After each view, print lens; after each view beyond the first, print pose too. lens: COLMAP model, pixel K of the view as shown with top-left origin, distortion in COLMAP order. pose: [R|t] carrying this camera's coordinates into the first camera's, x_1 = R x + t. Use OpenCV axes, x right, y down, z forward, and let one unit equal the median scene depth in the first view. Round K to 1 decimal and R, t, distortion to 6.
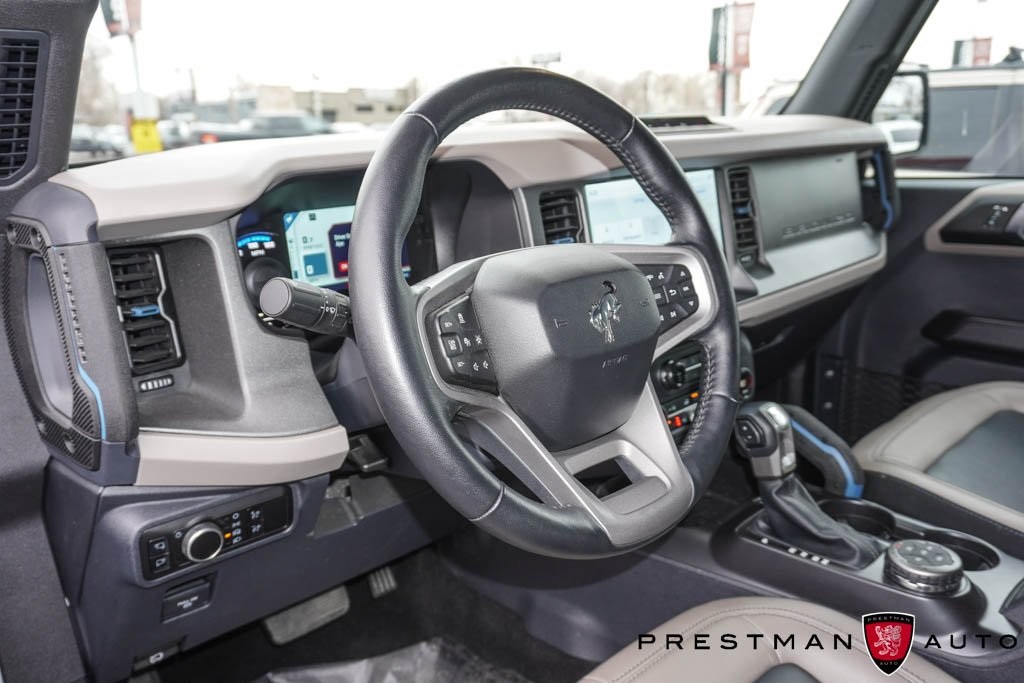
lens RADIAL K [[822.1, 0, 512.0], [0, 822.1, 341.5], [0, 0, 1]] dist [-0.101385, 0.000875]
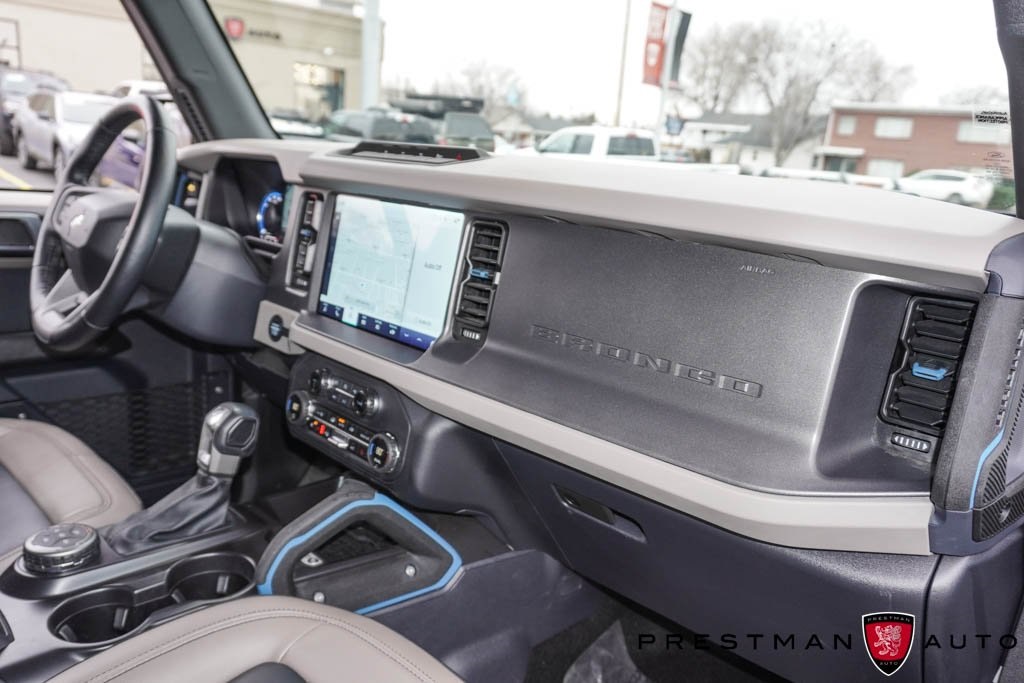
lens RADIAL K [[822.1, 0, 512.0], [0, 822.1, 341.5], [0, 0, 1]] dist [-0.101385, 0.000875]
pose [[-0.011014, 0.250757, -0.967987, 1.163723], [-0.329595, 0.913037, 0.240272, -0.330148], [0.944058, 0.321690, 0.072593, 1.103391]]
